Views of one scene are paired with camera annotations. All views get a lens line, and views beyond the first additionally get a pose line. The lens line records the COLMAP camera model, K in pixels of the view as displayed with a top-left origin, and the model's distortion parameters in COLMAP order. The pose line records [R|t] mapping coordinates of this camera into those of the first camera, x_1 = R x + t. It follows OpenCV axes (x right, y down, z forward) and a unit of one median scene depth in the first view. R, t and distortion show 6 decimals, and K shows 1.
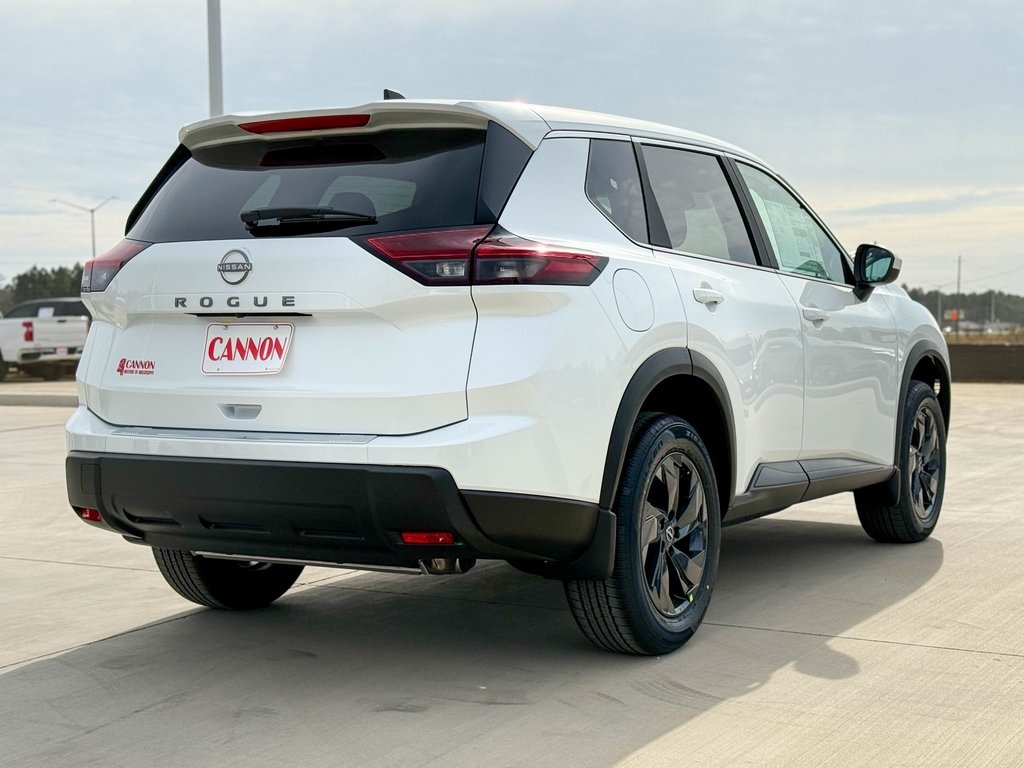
lens RADIAL K [[1645.0, 0, 509.5], [0, 1645.0, 384.5], [0, 0, 1]] dist [0.135945, 0.000000]
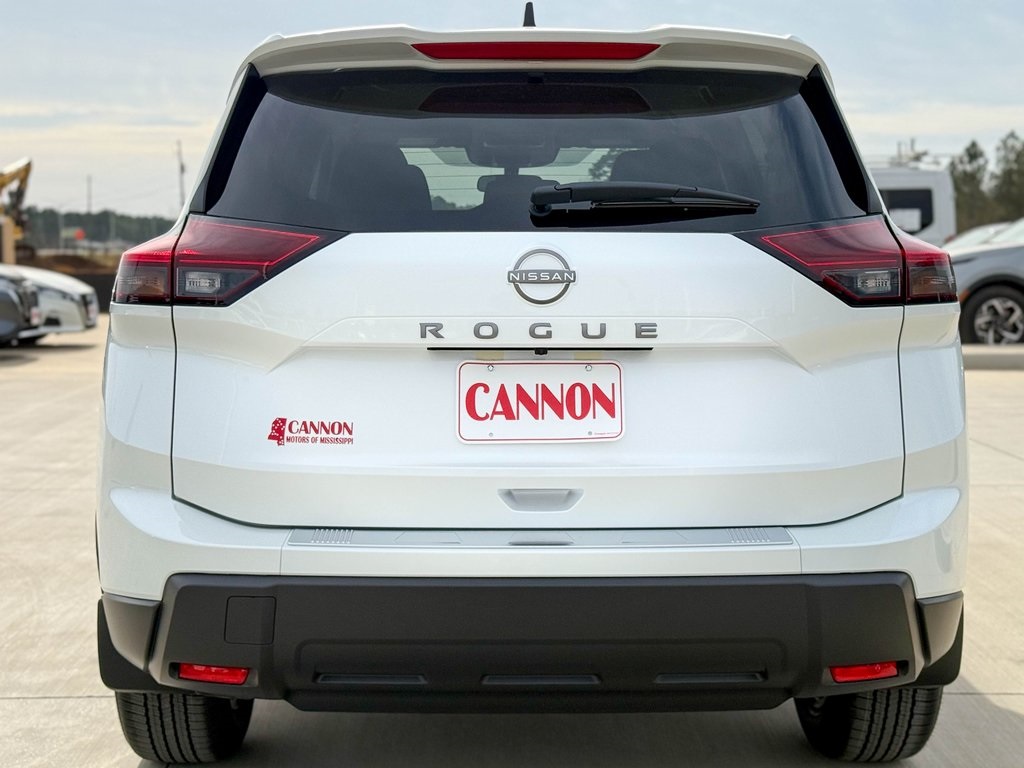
lens RADIAL K [[1645.0, 0, 516.4], [0, 1645.0, 378.8], [0, 0, 1]] dist [0.135945, 0.000000]
pose [[0.859179, -0.037726, 0.510282, -0.496114], [0.014162, 0.998649, 0.049987, -0.062856], [-0.511479, -0.035721, 0.858553, 0.453836]]
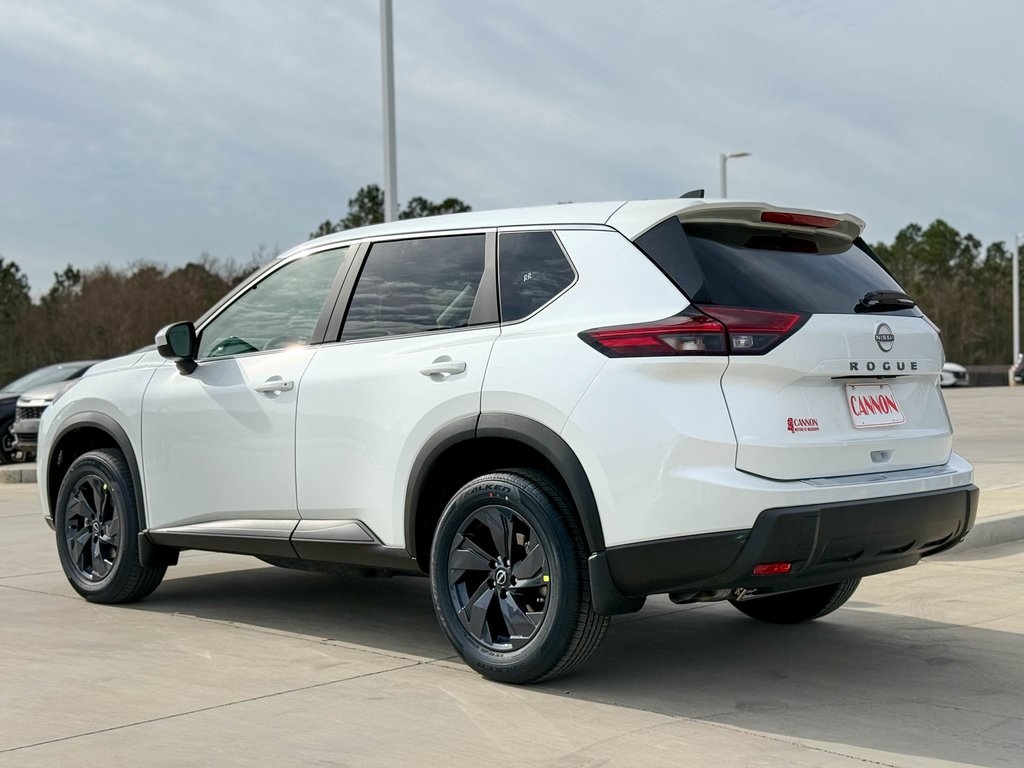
lens RADIAL K [[1468.4, 0, 511.3], [0, 1468.4, 386.9], [0, 0, 1]] dist [0.036062, 0.000000]
pose [[0.253819, -0.001959, 0.967250, -1.276270], [0.049460, 0.998716, -0.010956, -0.036156], [-0.965986, 0.050621, 0.253590, 0.983875]]
